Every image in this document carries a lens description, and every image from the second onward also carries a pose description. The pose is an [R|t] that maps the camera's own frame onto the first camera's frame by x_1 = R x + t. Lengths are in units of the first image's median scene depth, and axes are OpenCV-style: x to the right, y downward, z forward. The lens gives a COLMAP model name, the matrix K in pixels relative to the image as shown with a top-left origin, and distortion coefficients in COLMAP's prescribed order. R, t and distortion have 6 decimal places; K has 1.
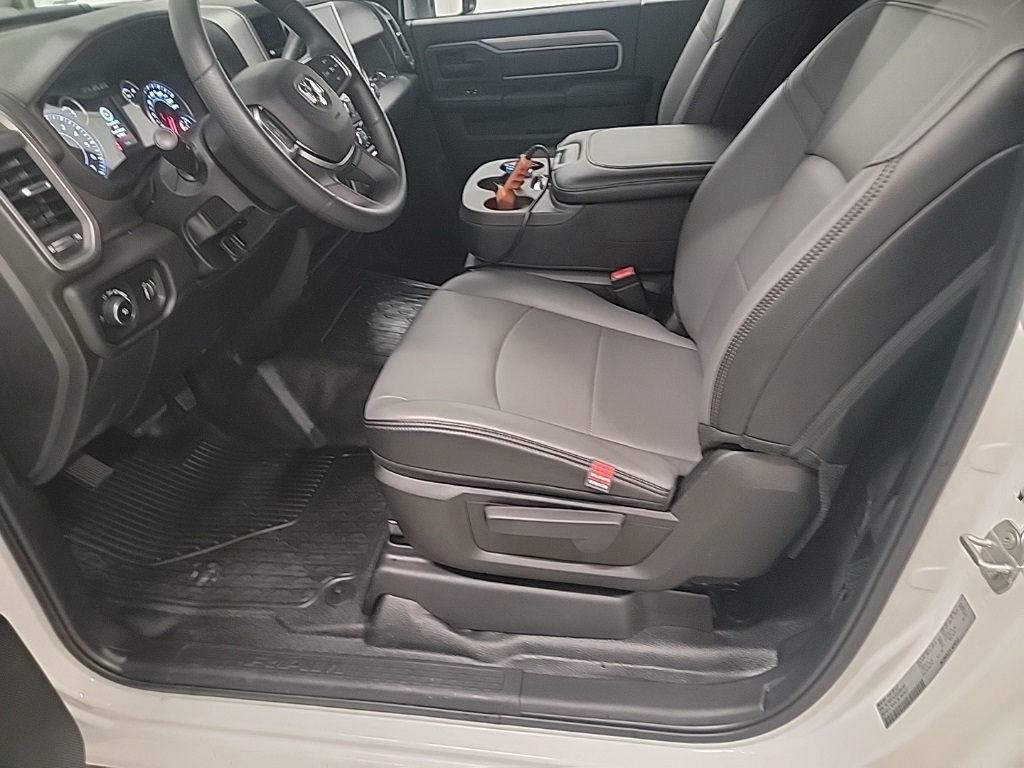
lens RADIAL K [[728.5, 0, 511.7], [0, 728.5, 383.8], [0, 0, 1]] dist [0.054162, -0.035640]
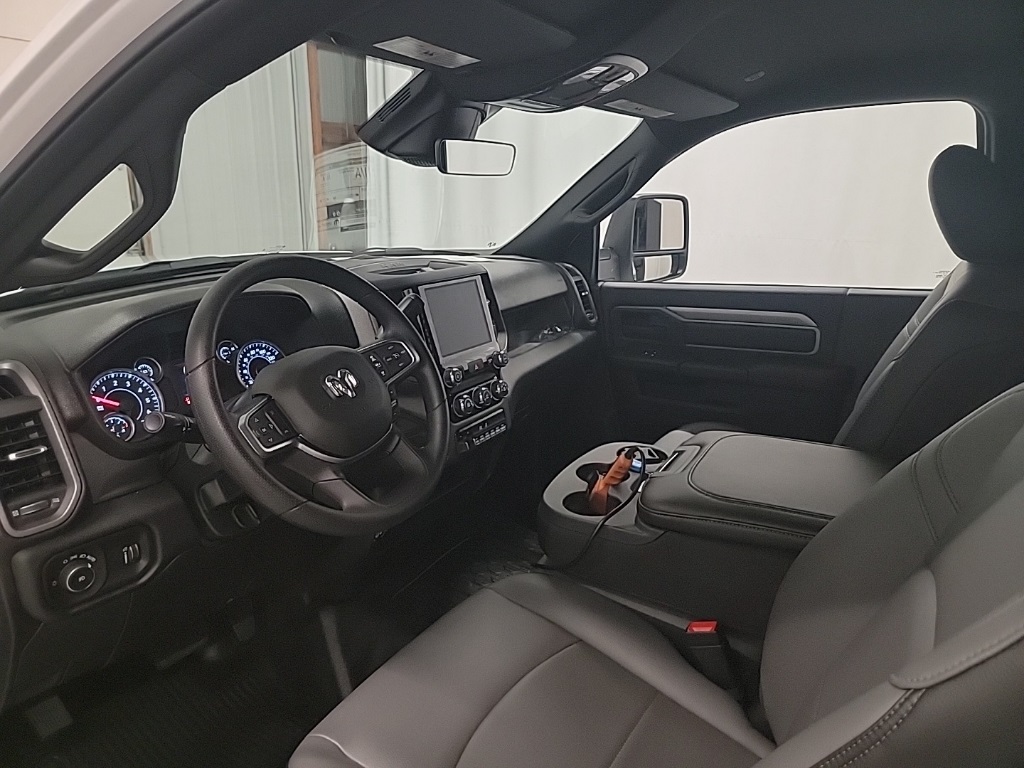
lens RADIAL K [[728.5, 0, 511.5], [0, 728.5, 382.7], [0, 0, 1]] dist [0.054162, -0.035640]
pose [[0.922624, 0.148731, -0.355871, 0.213553], [-0.238383, 0.945225, -0.222986, -0.180997], [0.303213, 0.290566, 0.907543, 0.149359]]
